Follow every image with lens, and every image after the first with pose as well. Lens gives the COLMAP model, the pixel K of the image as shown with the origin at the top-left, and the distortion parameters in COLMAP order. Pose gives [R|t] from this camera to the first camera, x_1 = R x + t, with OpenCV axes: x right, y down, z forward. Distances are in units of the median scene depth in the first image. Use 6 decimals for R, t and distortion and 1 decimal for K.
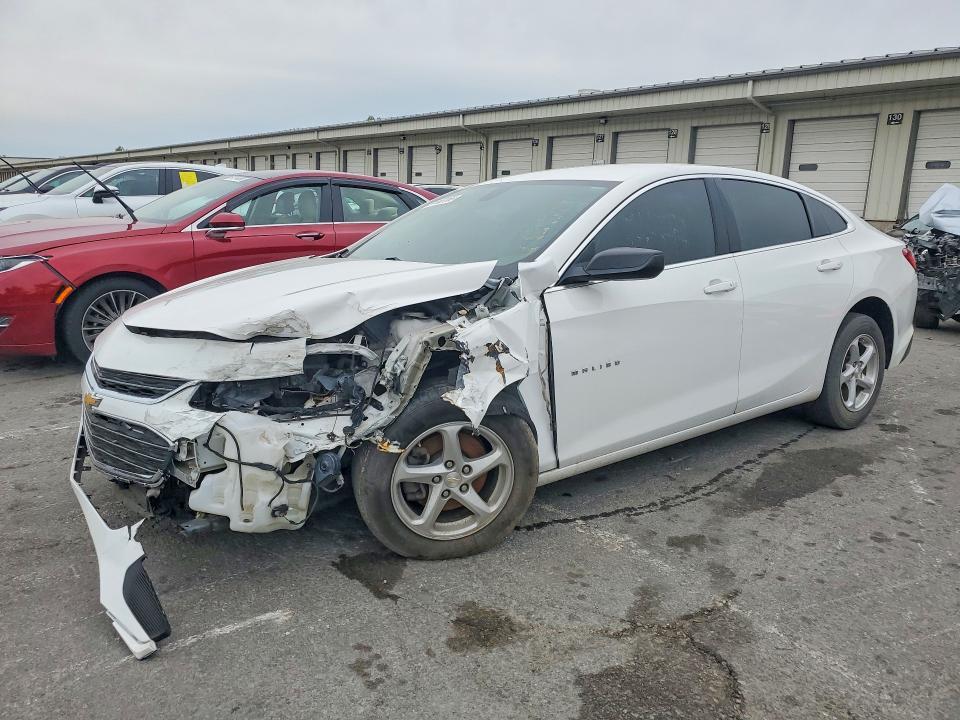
lens RADIAL K [[718.4, 0, 484.1], [0, 718.4, 367.6], [0, 0, 1]] dist [0.009904, -0.004850]
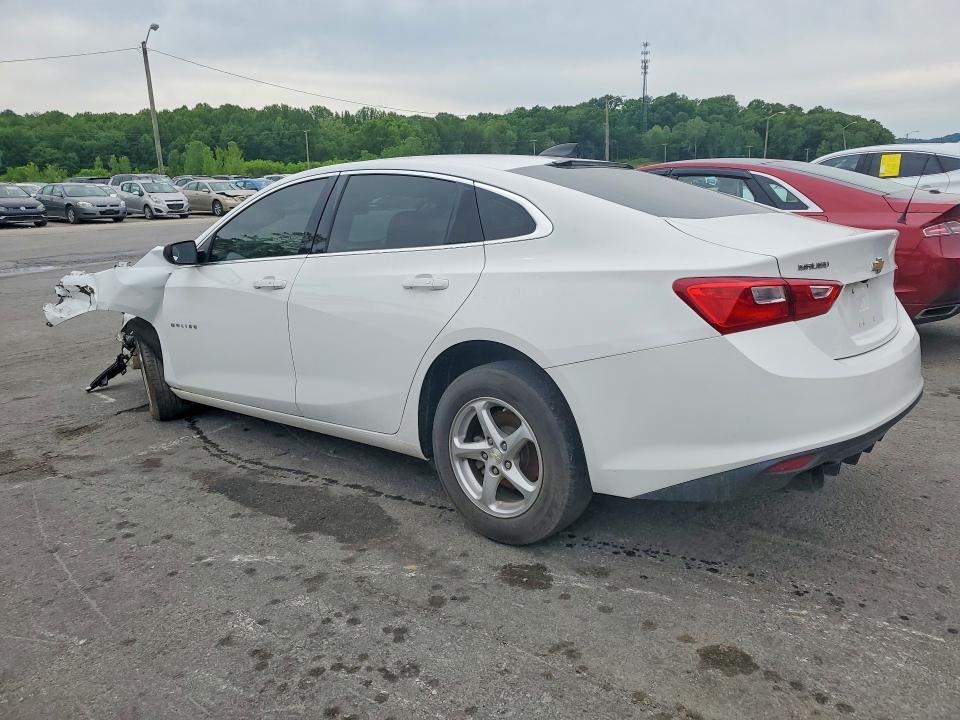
lens RADIAL K [[718.4, 0, 487.9], [0, 718.4, 357.0], [0, 0, 1]] dist [0.009904, -0.004850]
pose [[0.237908, 0.186638, -0.953187, 1.454603], [-0.183316, 0.972356, 0.144637, -0.222582], [0.953832, 0.140324, 0.265545, 1.064653]]
